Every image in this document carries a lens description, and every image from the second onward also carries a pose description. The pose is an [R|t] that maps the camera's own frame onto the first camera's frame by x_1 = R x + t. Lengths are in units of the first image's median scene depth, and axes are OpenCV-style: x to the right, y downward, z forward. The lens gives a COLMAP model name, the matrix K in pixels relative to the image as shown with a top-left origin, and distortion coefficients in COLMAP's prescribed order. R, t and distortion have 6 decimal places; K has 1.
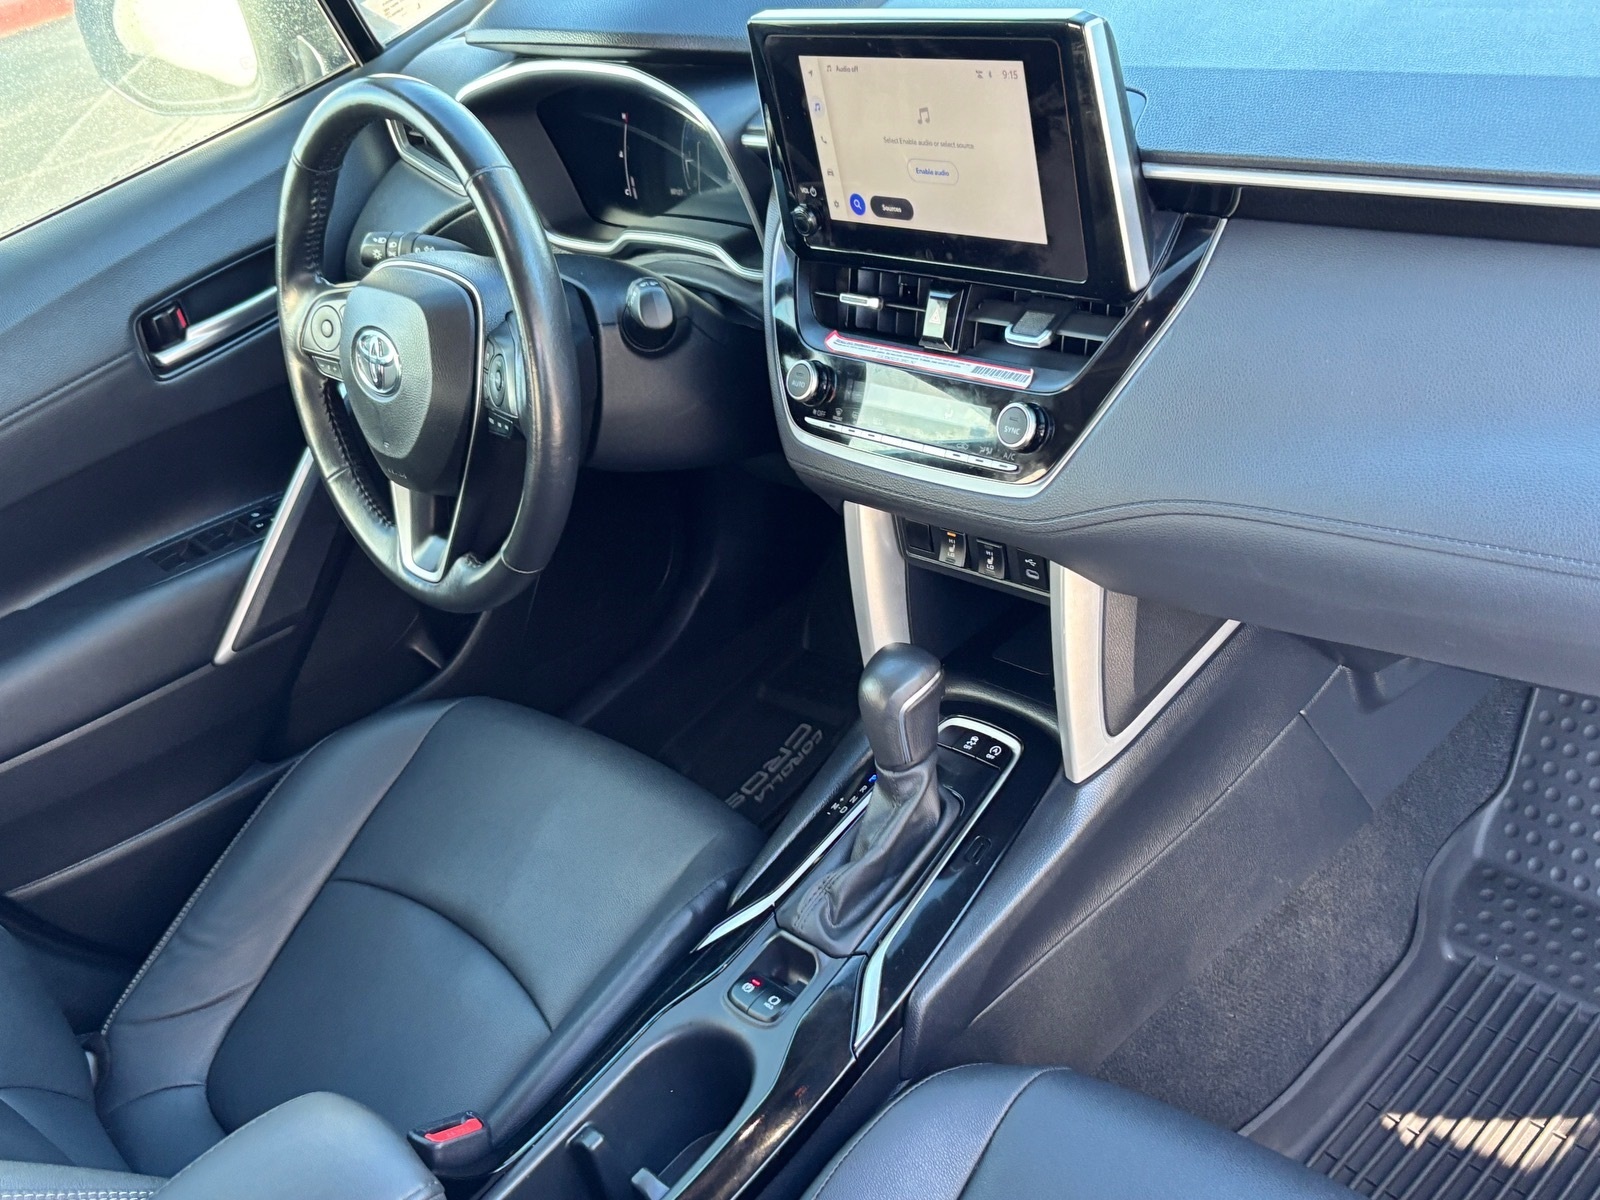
lens RADIAL K [[1780.1, 0, 789.0], [0, 1780.1, 621.4], [0, 0, 1]] dist [0.076181, 0.000000]
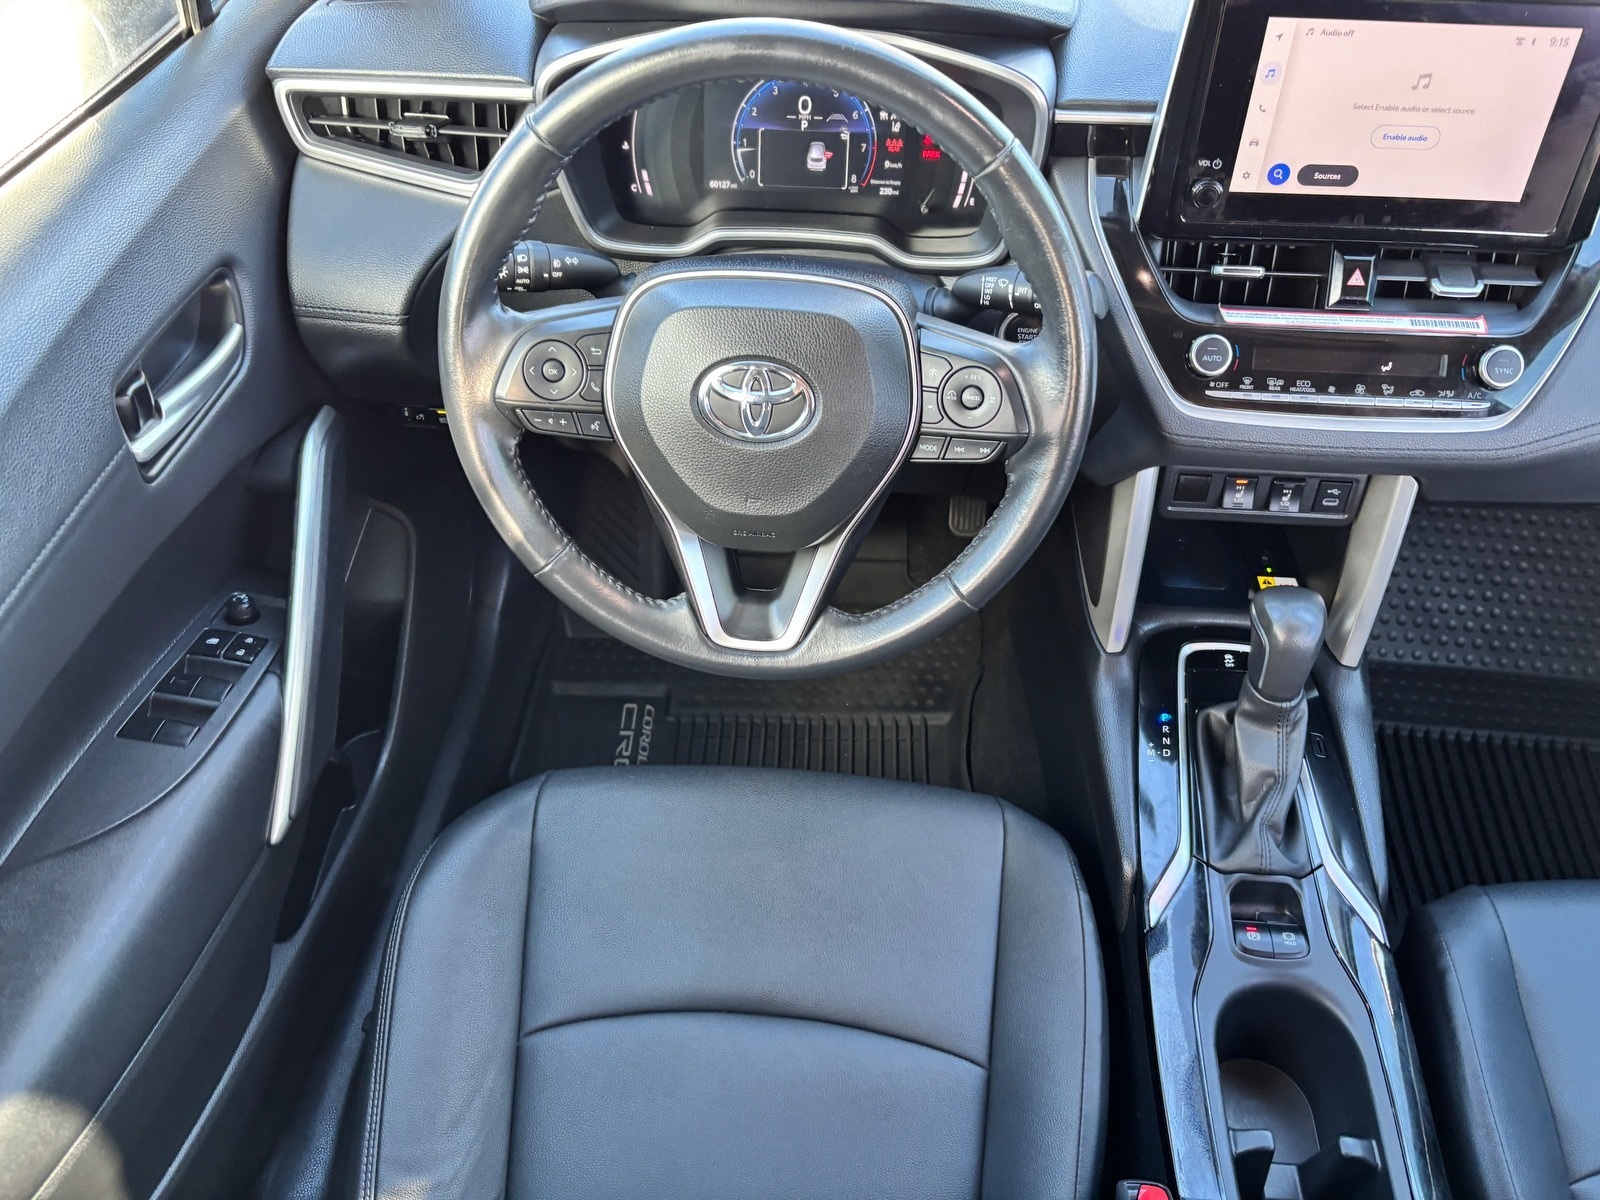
lens RADIAL K [[1222.5, 0, 803.3], [0, 1222.5, 611.7], [0, 0, 1]] dist [0.038965, -0.048441]
pose [[0.710222, -0.241436, 0.661282, -0.644164], [0.192668, 0.970149, 0.147278, -0.139143], [-0.677100, 0.022808, 0.735538, 0.638039]]
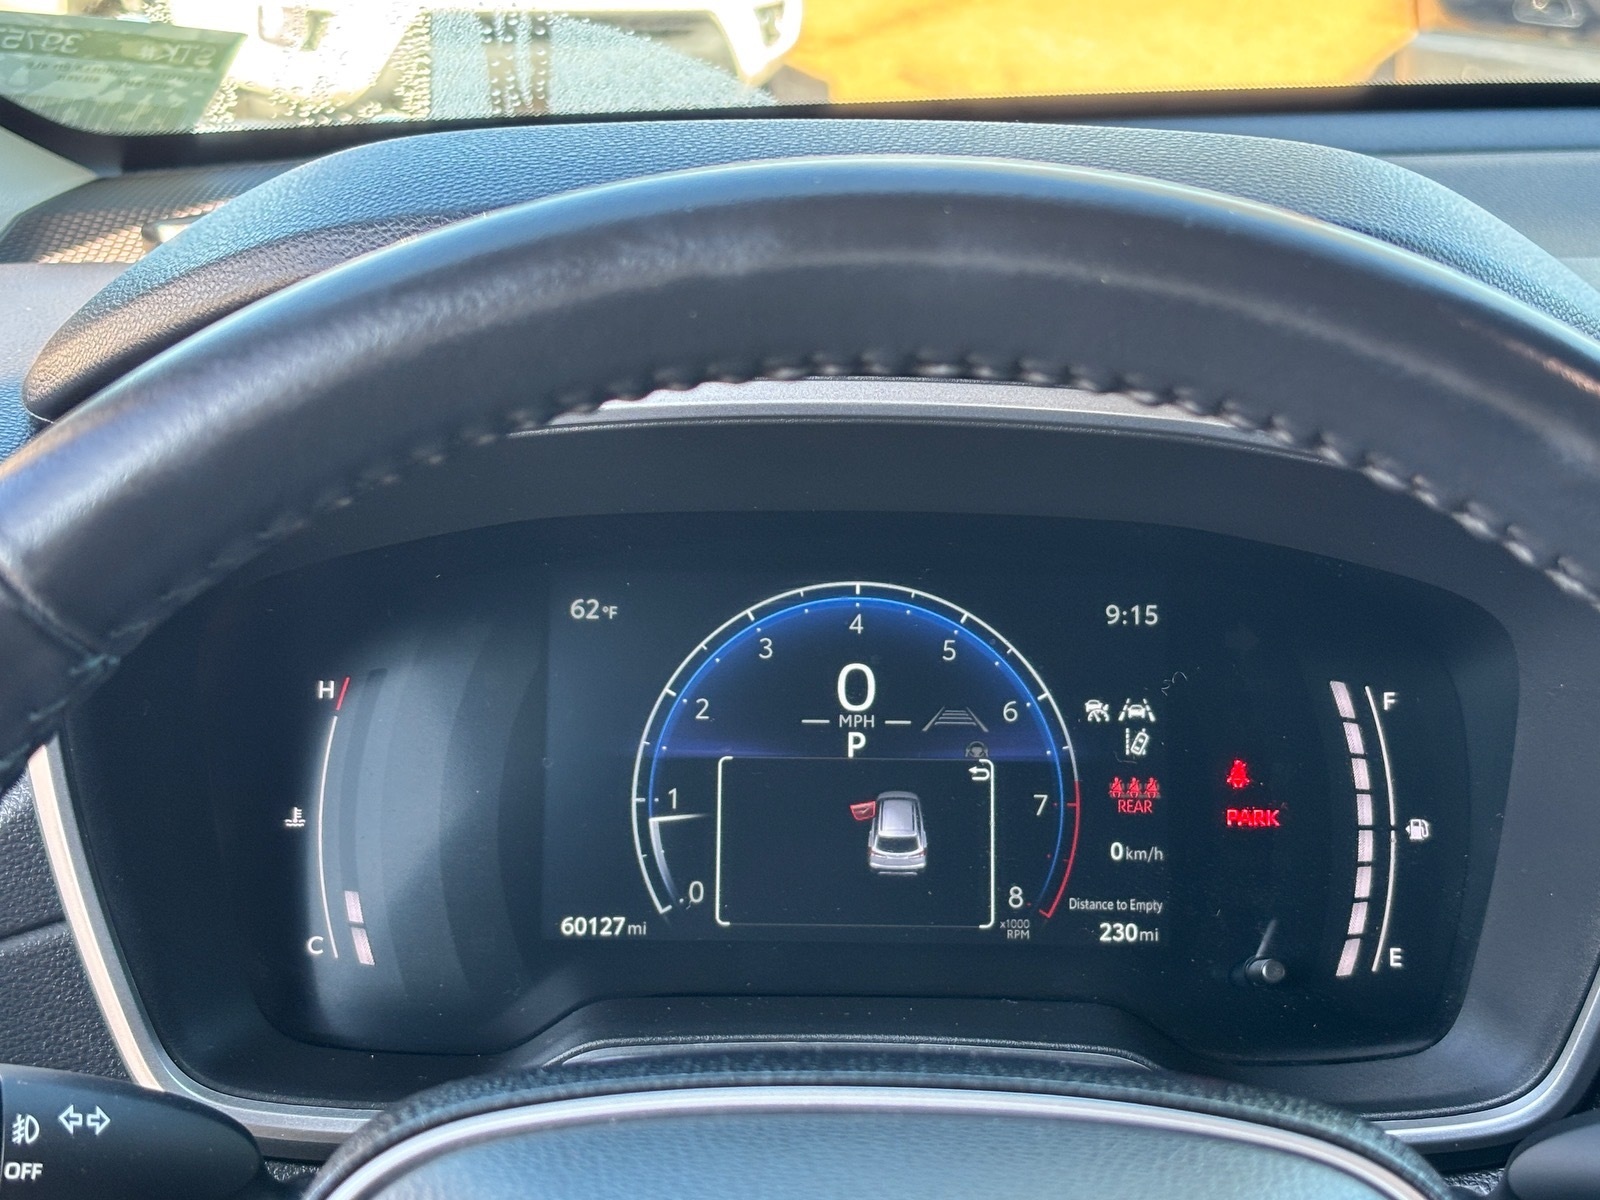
lens RADIAL K [[2716.0, 0, 814.1], [0, 2716.0, 554.3], [0, 0, 1]] dist [0.172274, 0.000000]
pose [[0.657943, 0.135831, 0.740716, -0.480205], [0.232577, 0.898864, -0.371419, -0.151823], [-0.716253, 0.416646, 0.559810, 0.881725]]
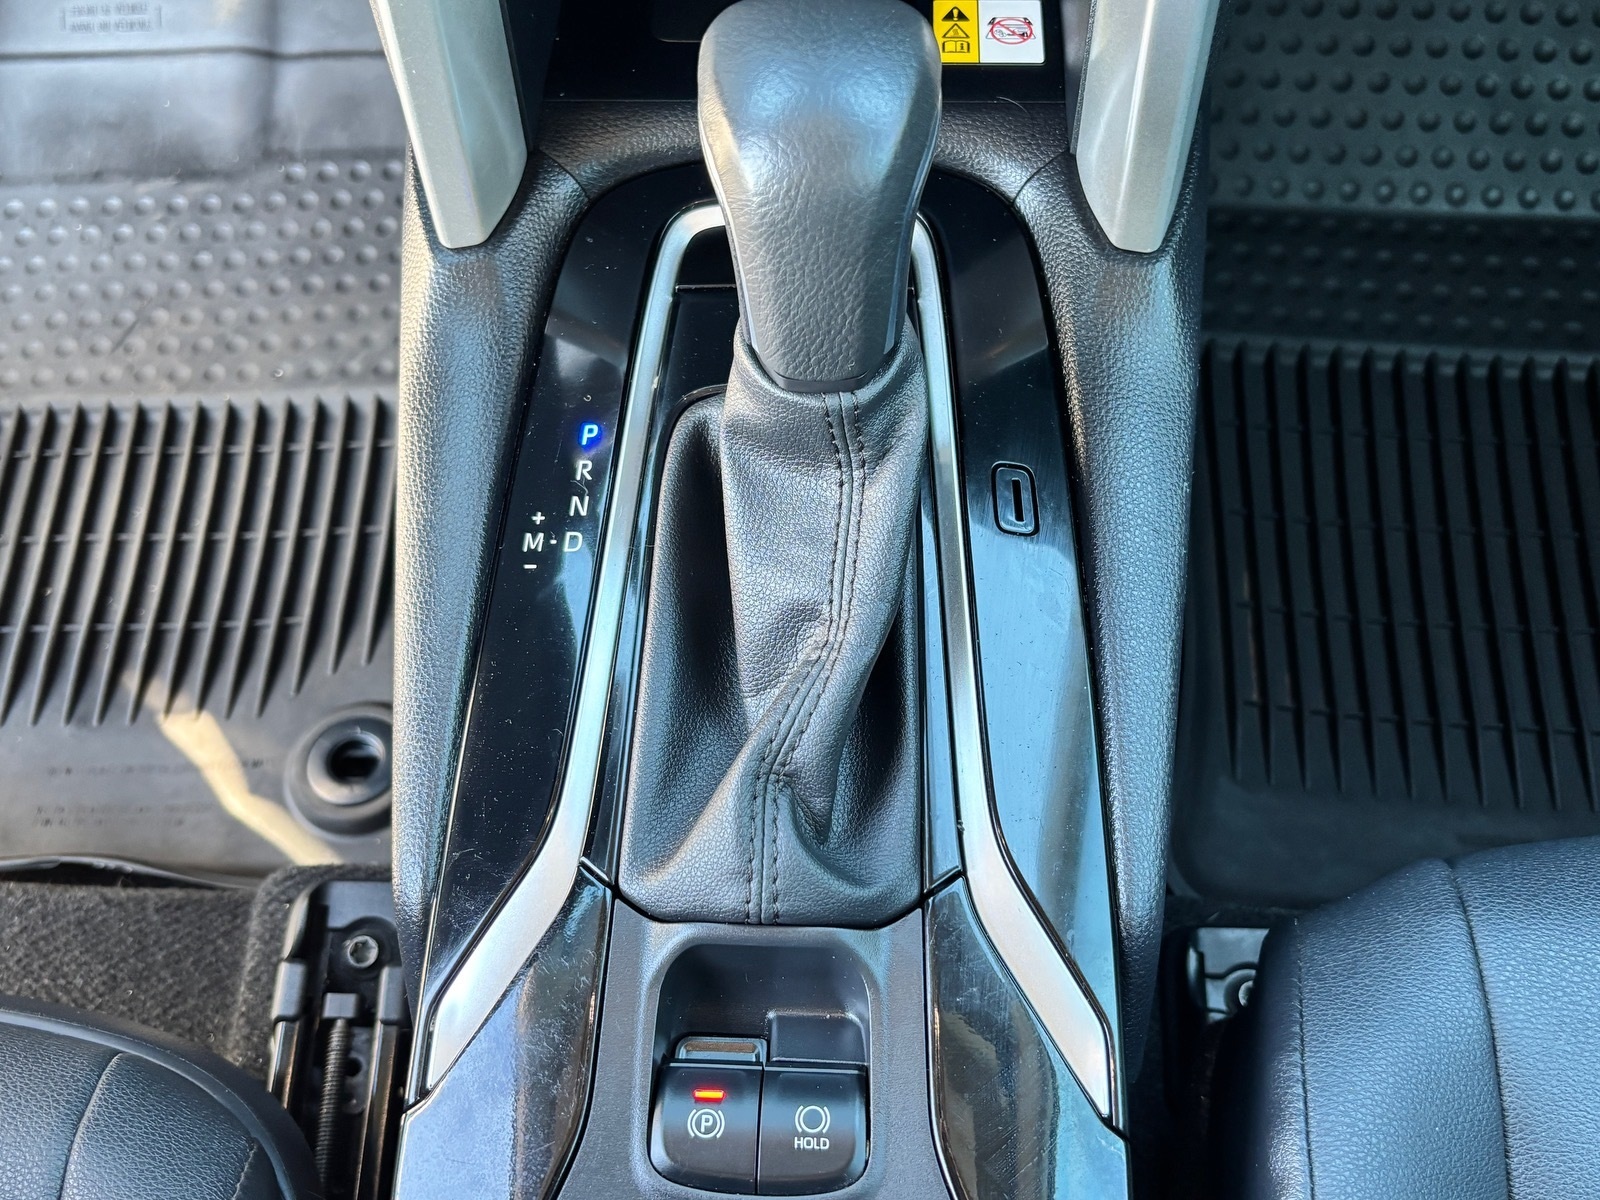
lens RADIAL K [[1616.2, 0, 788.0], [0, 1616.2, 655.1], [0, 0, 1]] dist [-0.010555, 0.000000]
pose [[0.701556, -0.456554, 0.547155, -0.142850], [0.247660, 0.876159, 0.413533, -0.001791], [-0.668195, -0.154608, 0.727745, 0.769667]]
